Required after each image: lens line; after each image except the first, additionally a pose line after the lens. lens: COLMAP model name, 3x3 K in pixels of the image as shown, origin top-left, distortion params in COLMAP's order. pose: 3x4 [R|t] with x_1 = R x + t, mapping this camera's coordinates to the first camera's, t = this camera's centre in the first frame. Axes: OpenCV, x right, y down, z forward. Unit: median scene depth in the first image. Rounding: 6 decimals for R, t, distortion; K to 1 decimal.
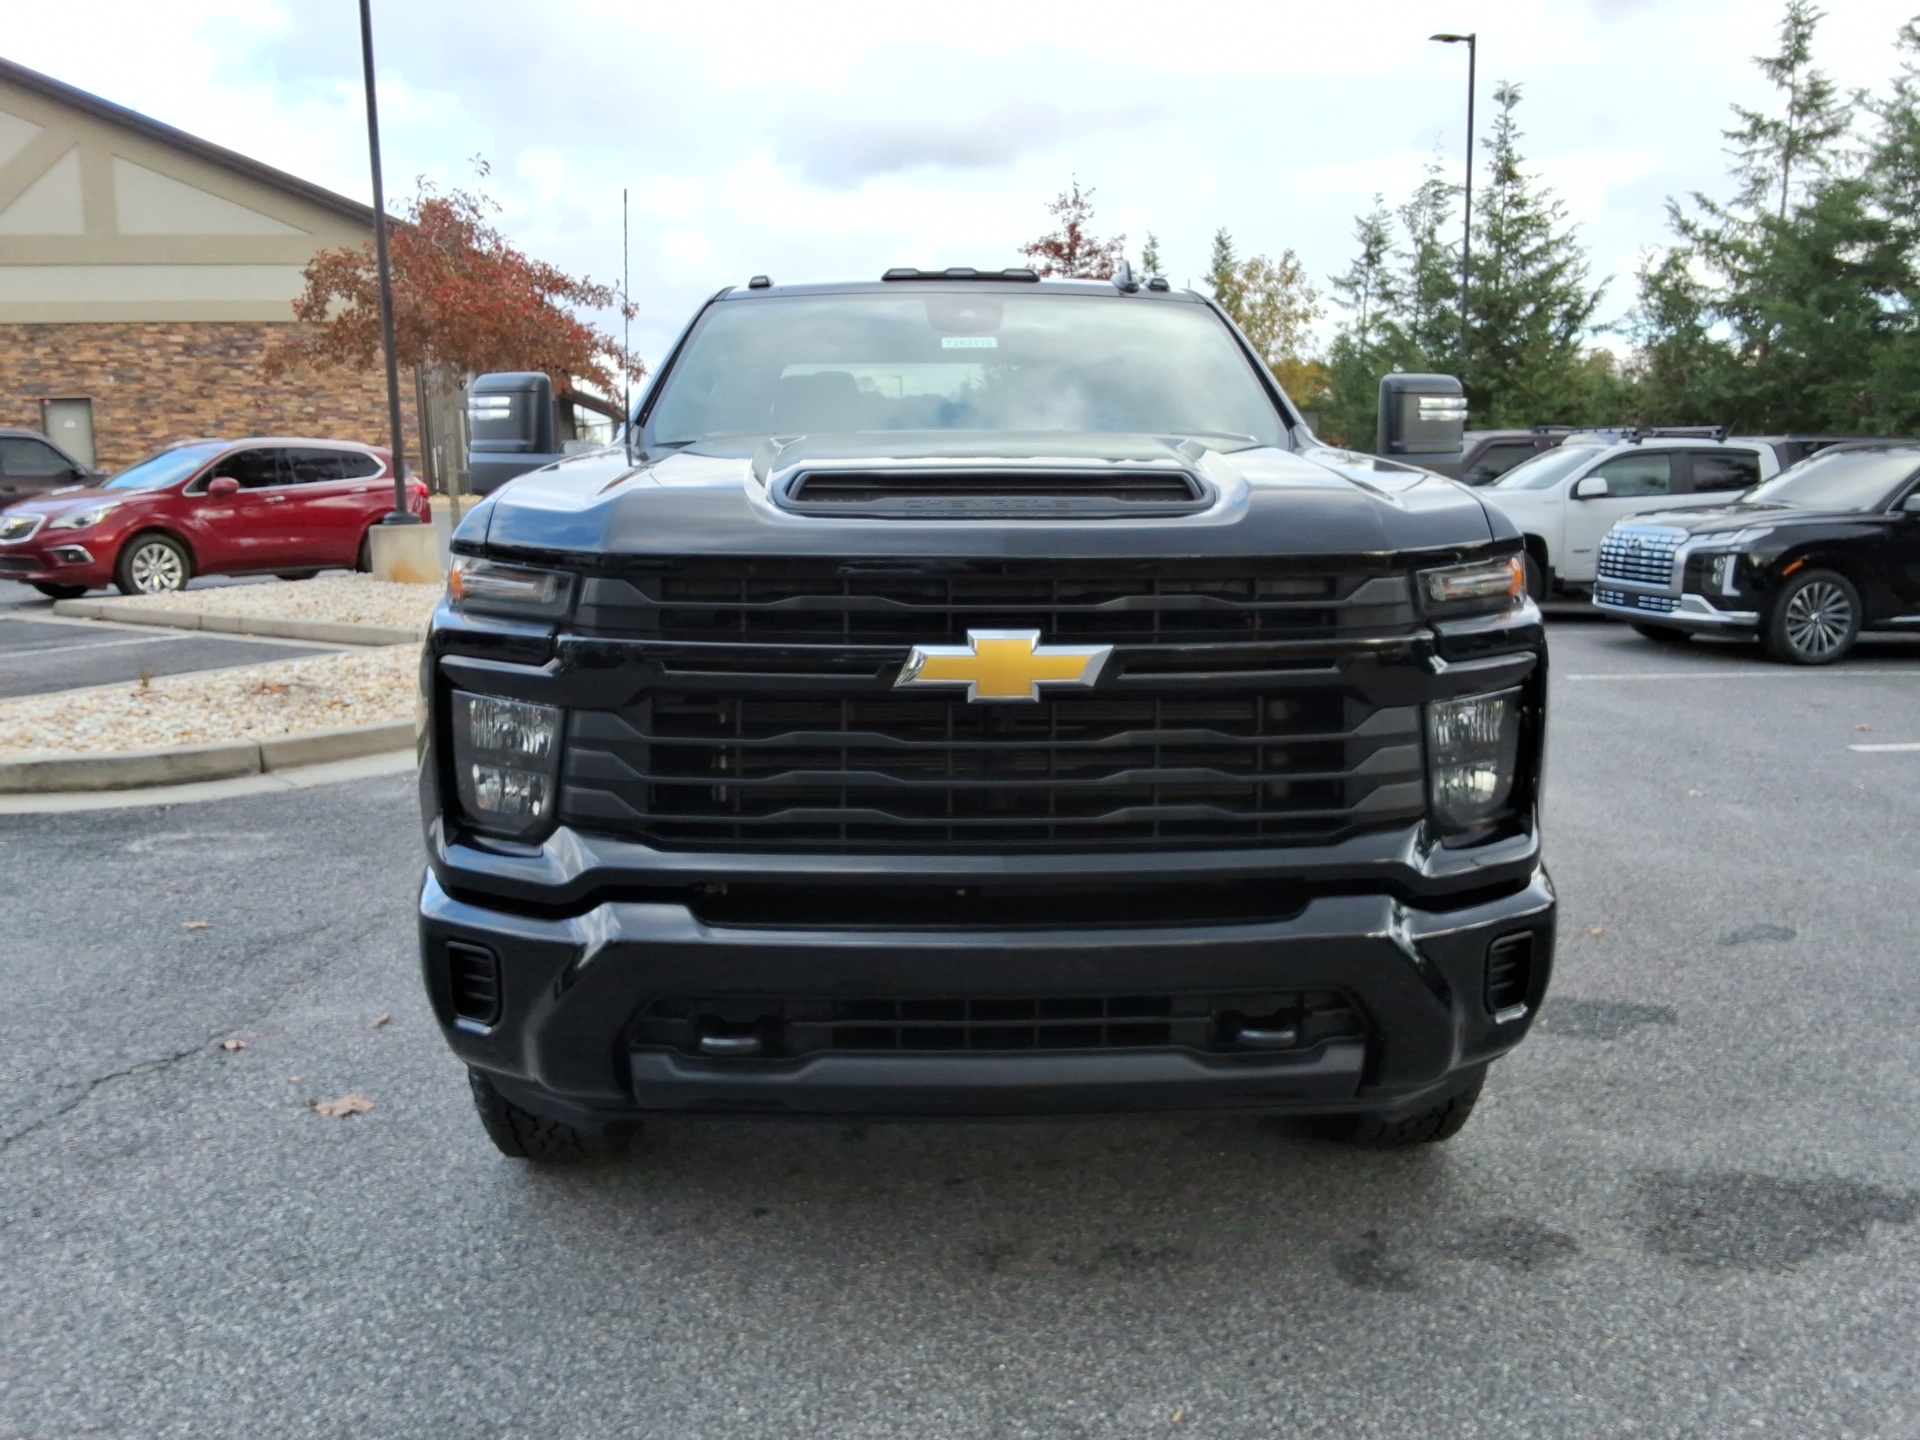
lens RADIAL K [[1535.1, 0, 964.6], [0, 1535.1, 707.5], [0, 0, 1]] dist [0.104948, -0.155833]
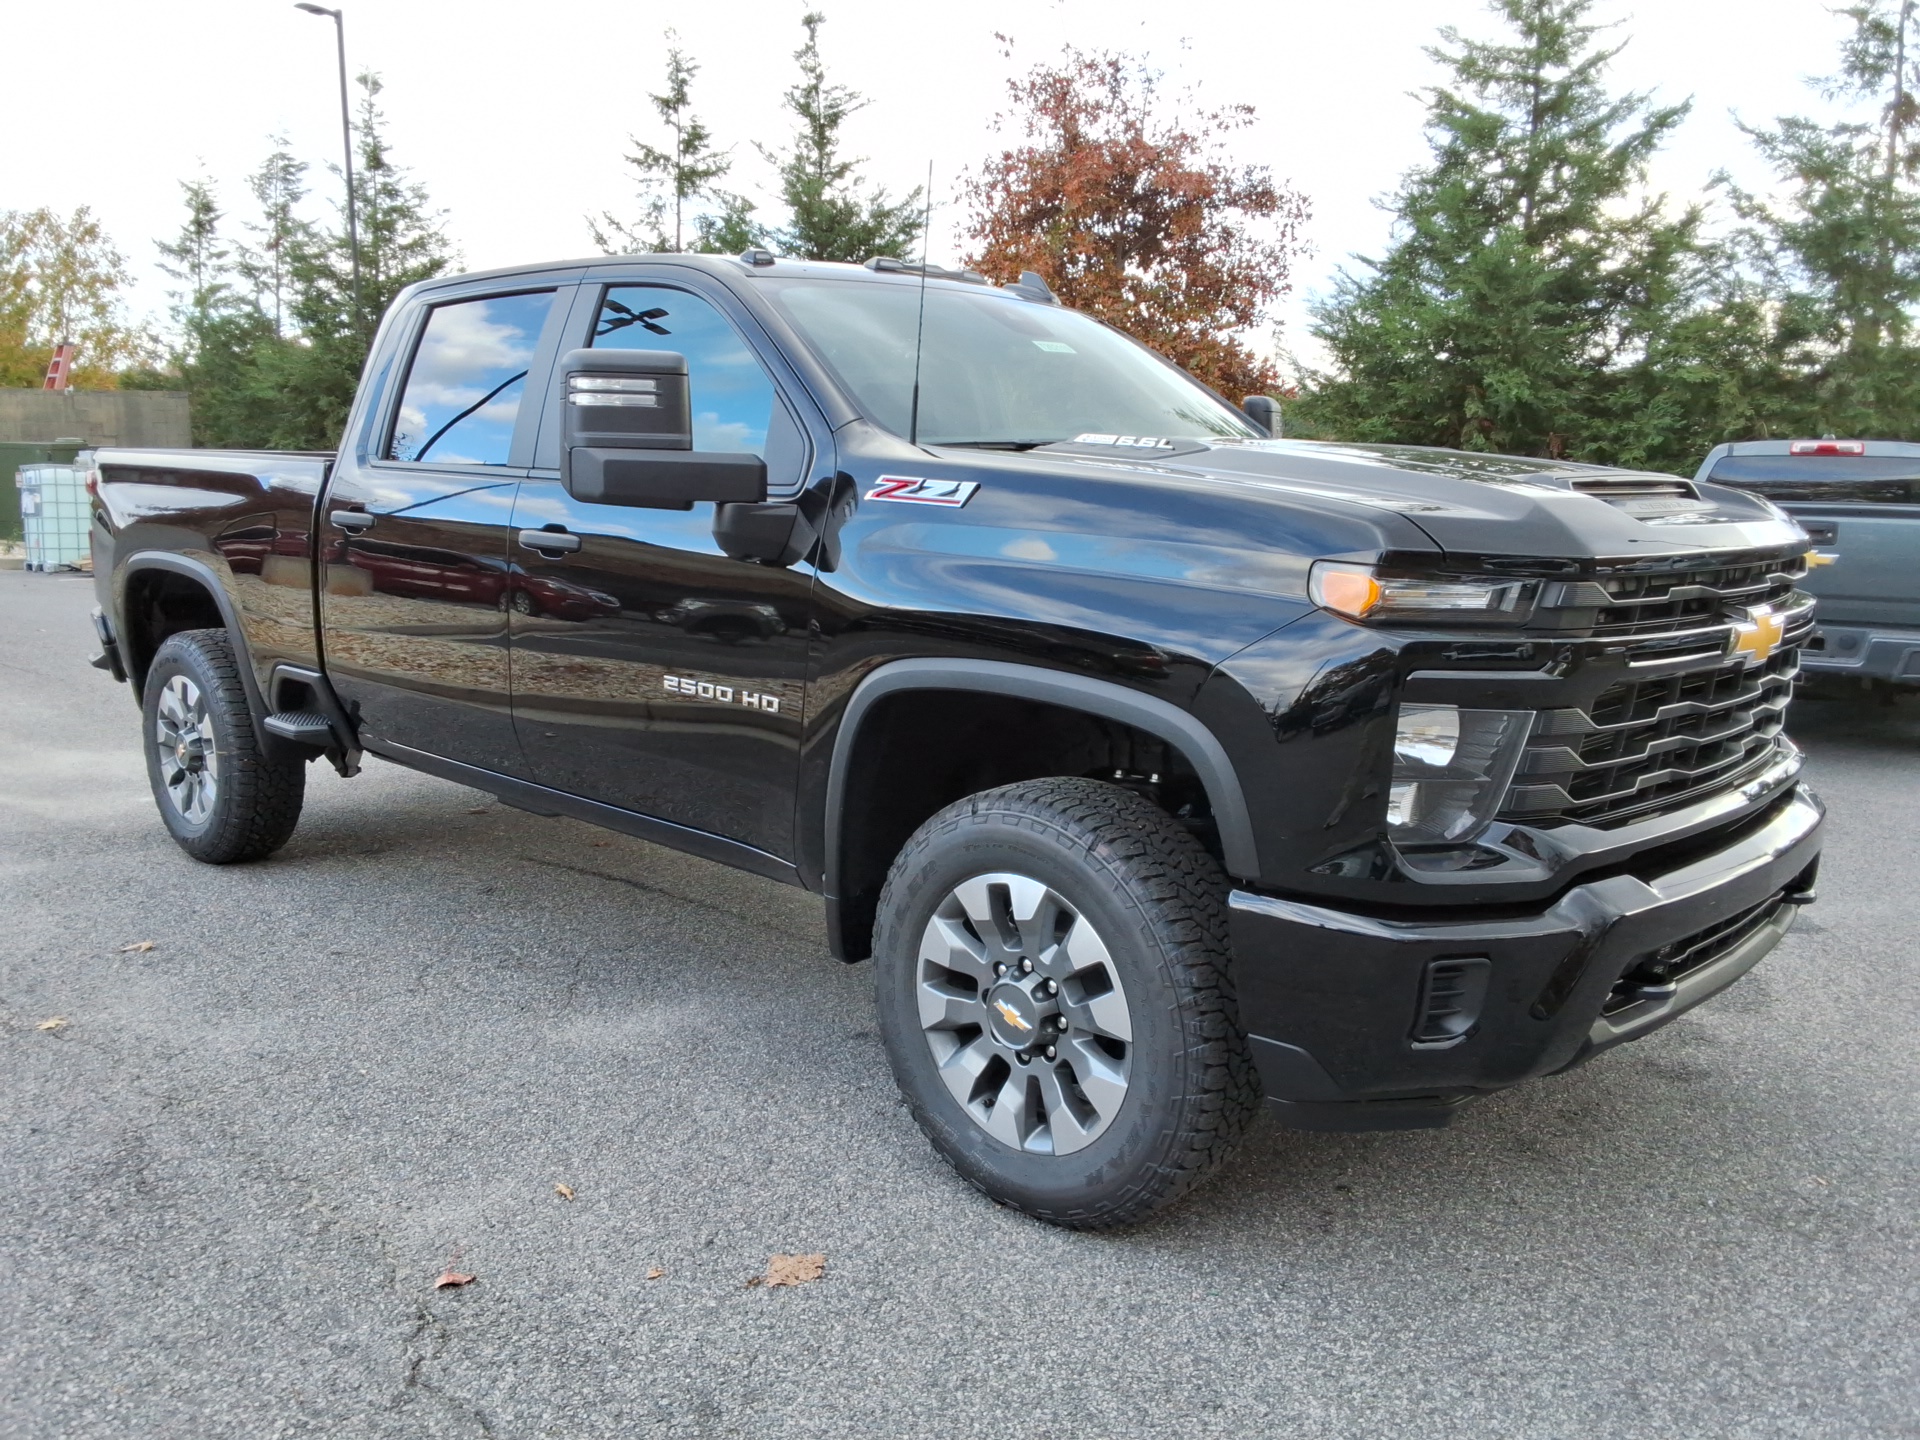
lens RADIAL K [[1535.1, 0, 953.7], [0, 1535.1, 706.7], [0, 0, 1]] dist [0.104948, -0.155833]
pose [[0.708356, -0.101083, 0.698580, -0.119763], [0.096479, 0.994270, 0.046039, -0.008275], [-0.699231, 0.034786, 0.714049, 0.050293]]
